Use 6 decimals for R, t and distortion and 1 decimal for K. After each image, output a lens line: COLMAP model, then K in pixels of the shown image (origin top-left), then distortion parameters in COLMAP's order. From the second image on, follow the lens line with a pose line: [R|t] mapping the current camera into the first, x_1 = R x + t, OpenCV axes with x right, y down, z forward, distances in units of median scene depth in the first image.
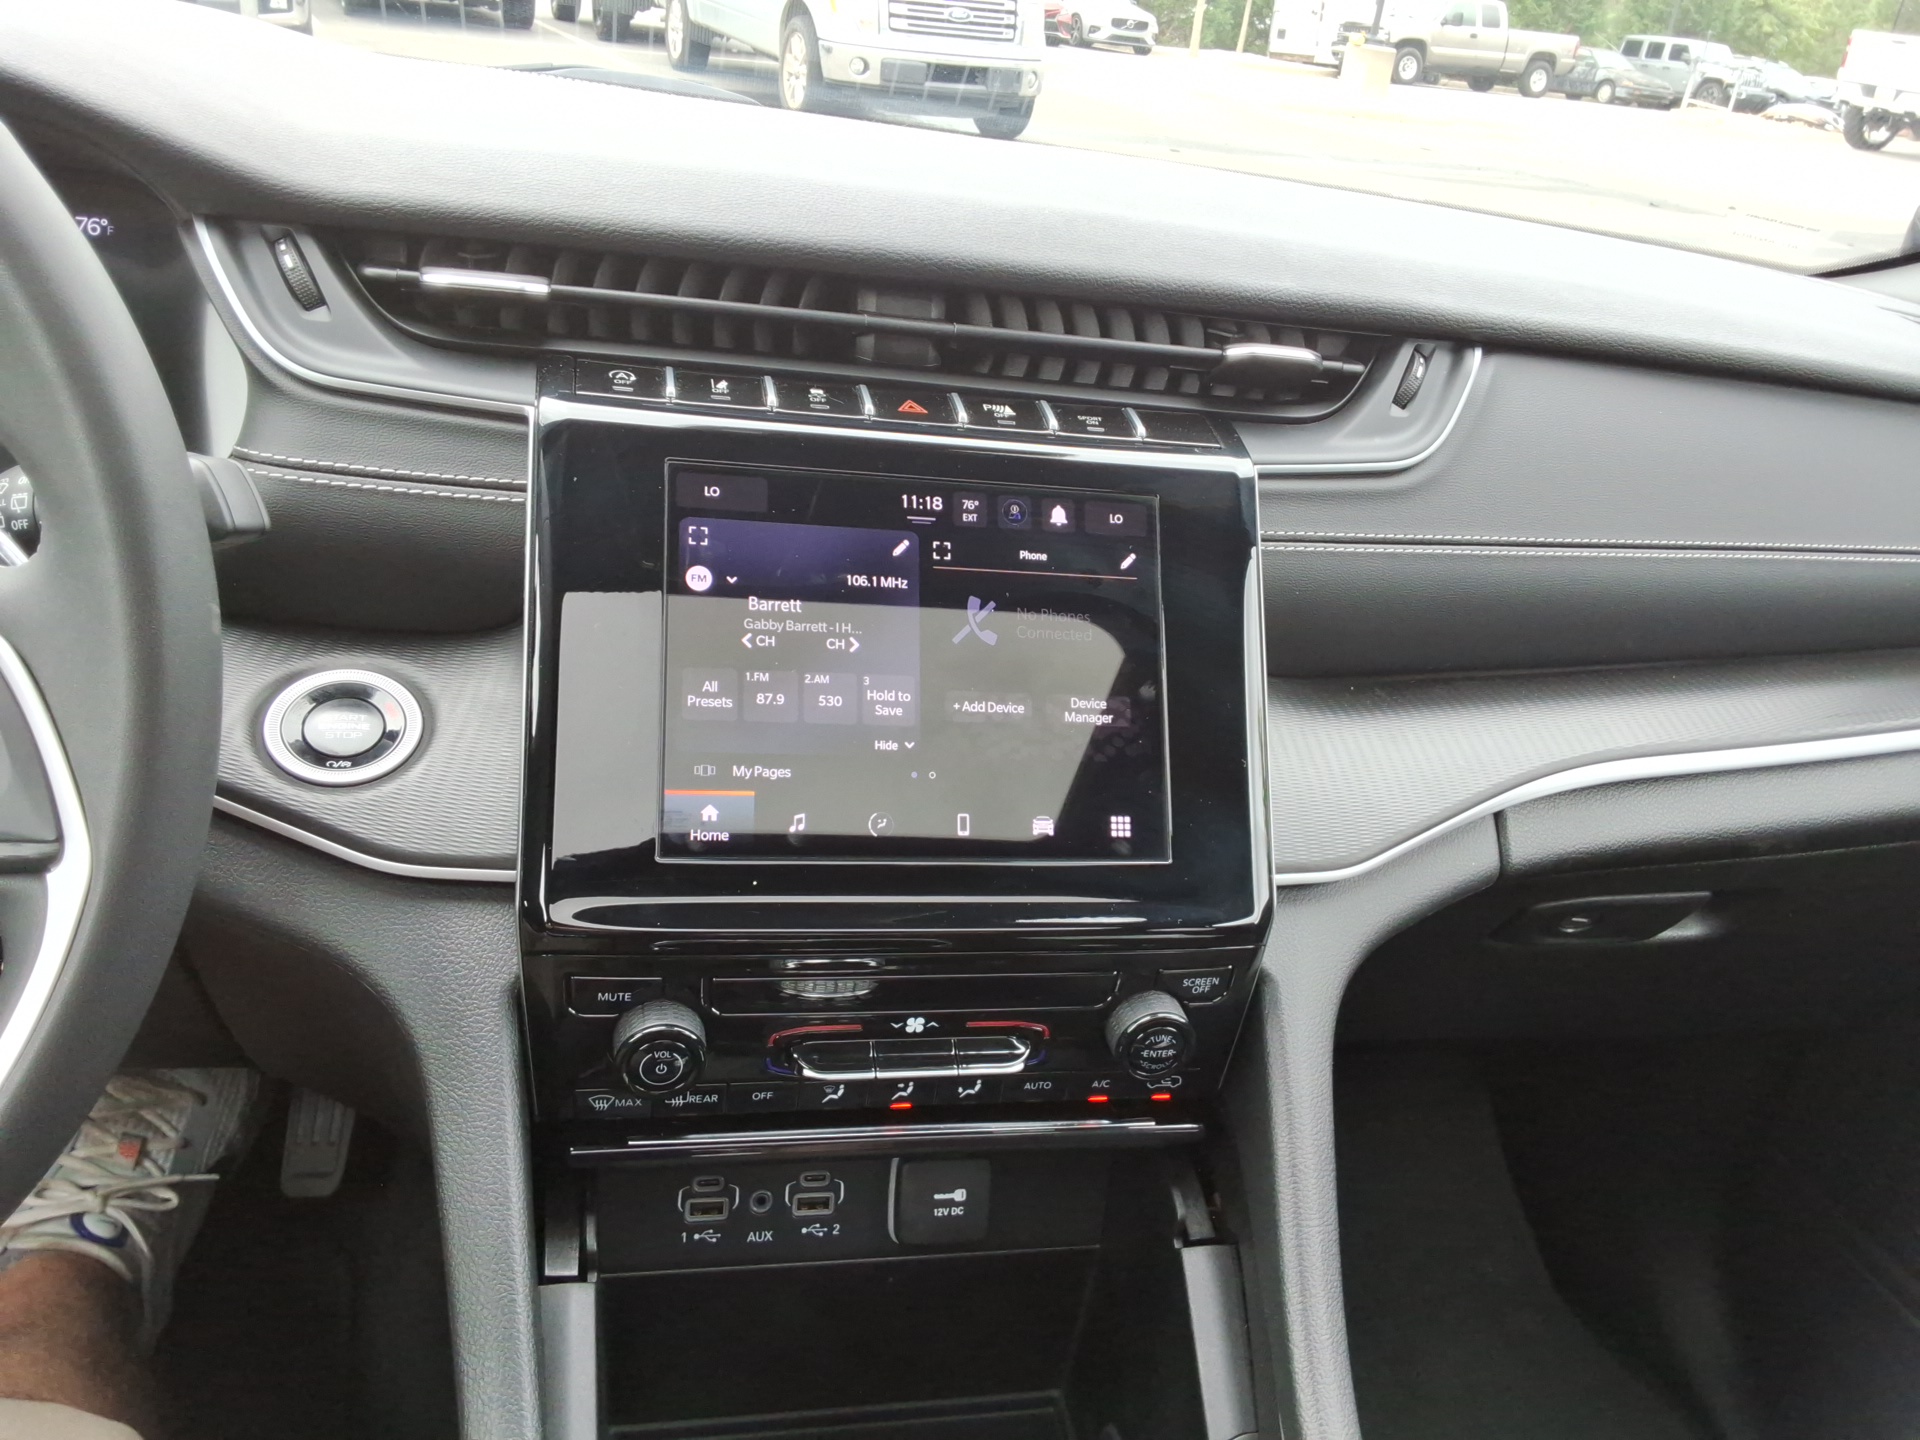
lens RADIAL K [[1542.8, 0, 992.8], [0, 1542.8, 703.9], [0, 0, 1]] dist [0.114665, -0.182675]
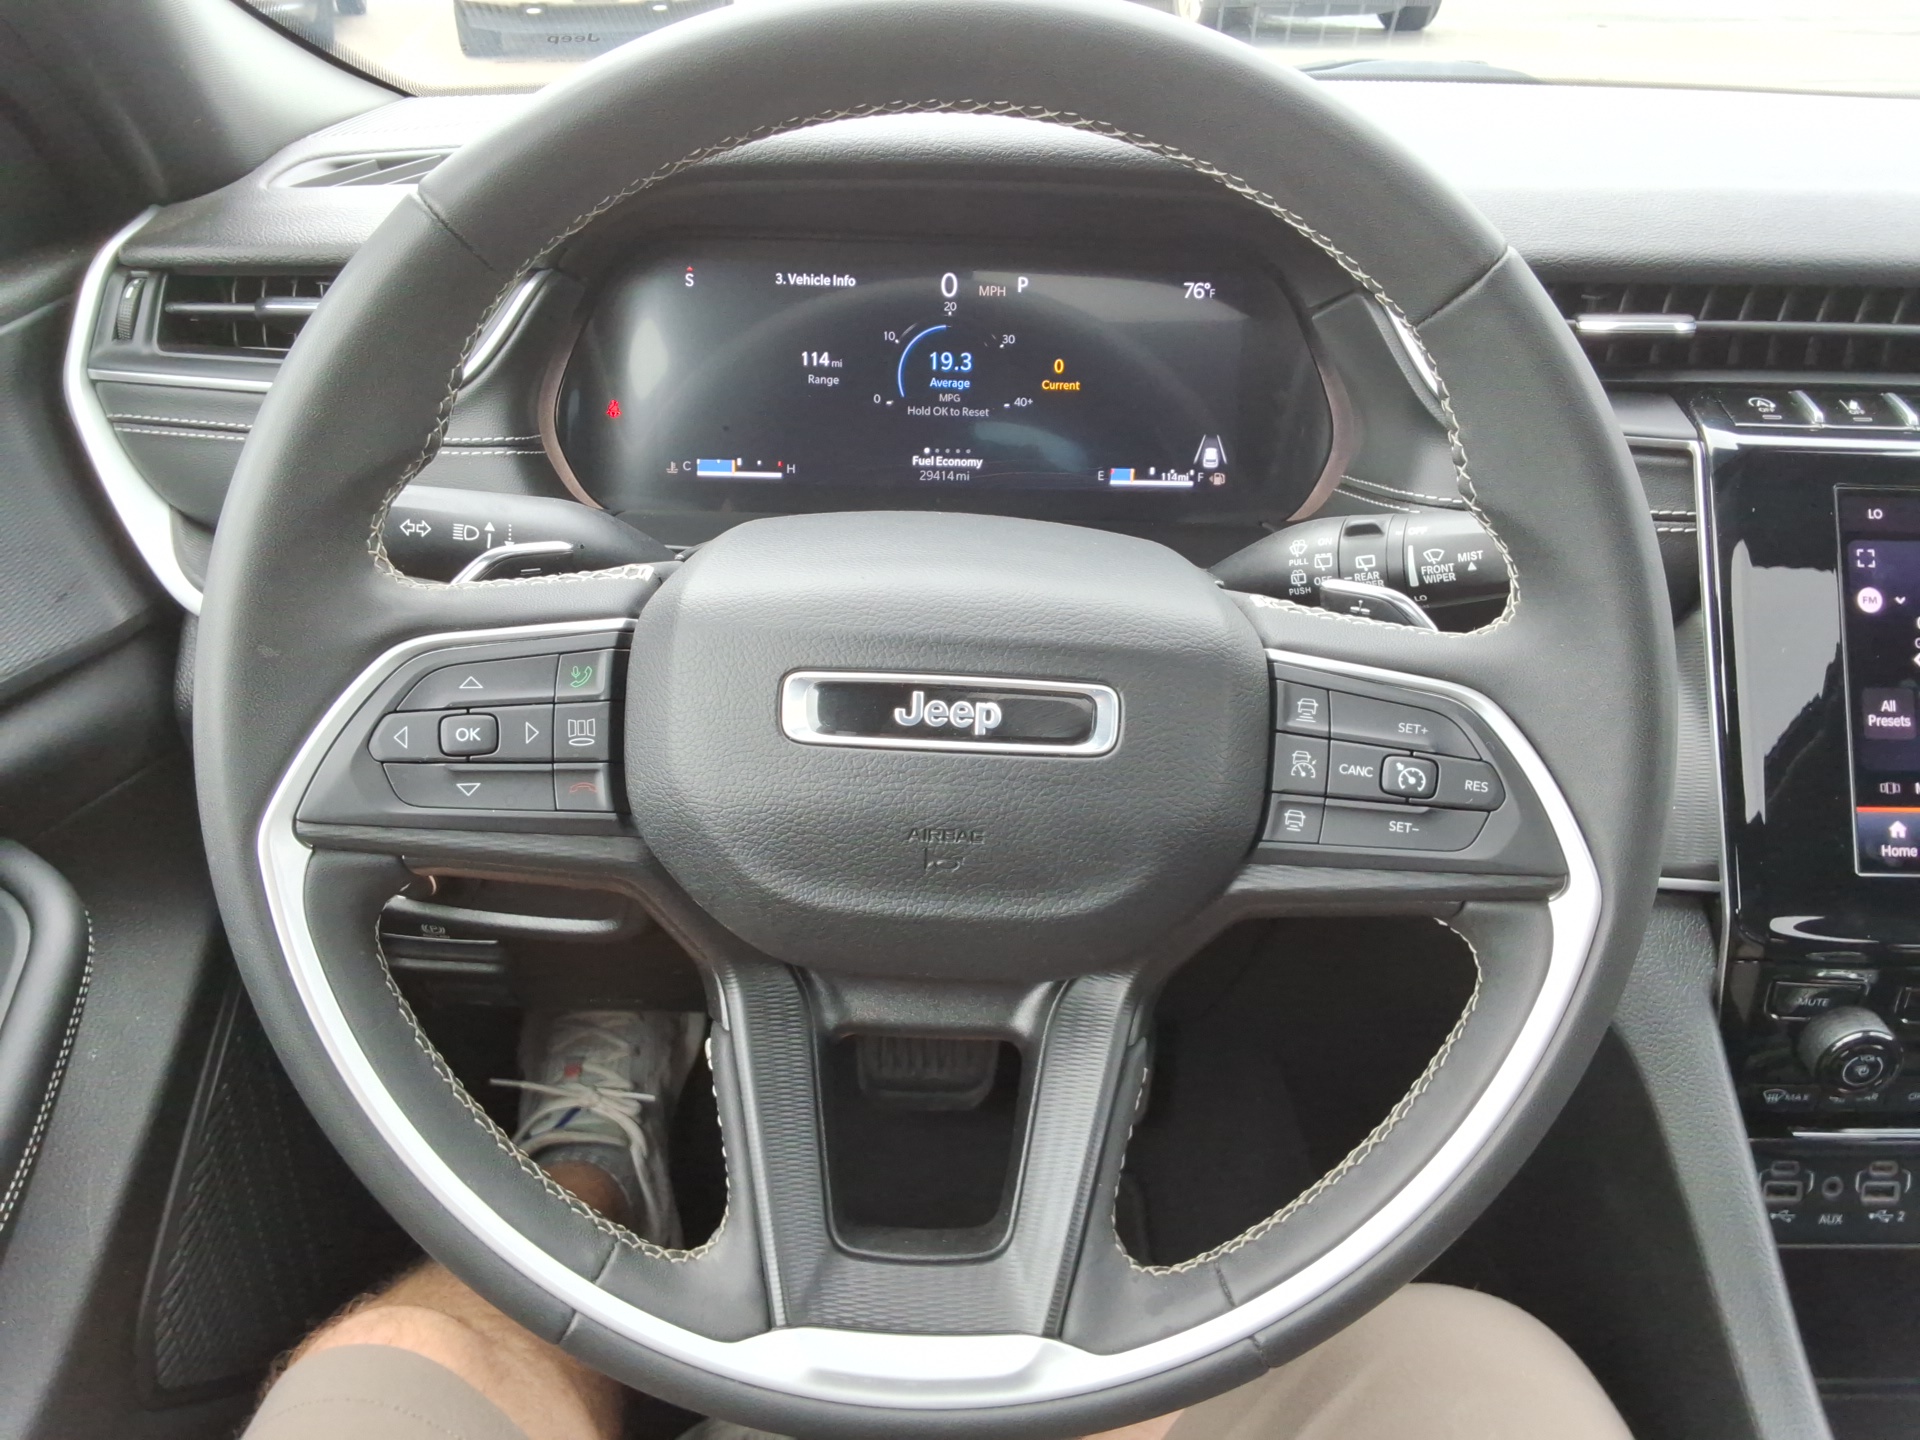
lens RADIAL K [[1542.8, 0, 978.6], [0, 1542.8, 706.2], [0, 0, 1]] dist [0.114665, -0.182675]
pose [[0.972383, -0.005004, -0.233338, -0.462163], [0.016350, 0.998774, 0.046717, -0.061266], [0.232819, -0.049242, 0.971273, -0.136765]]
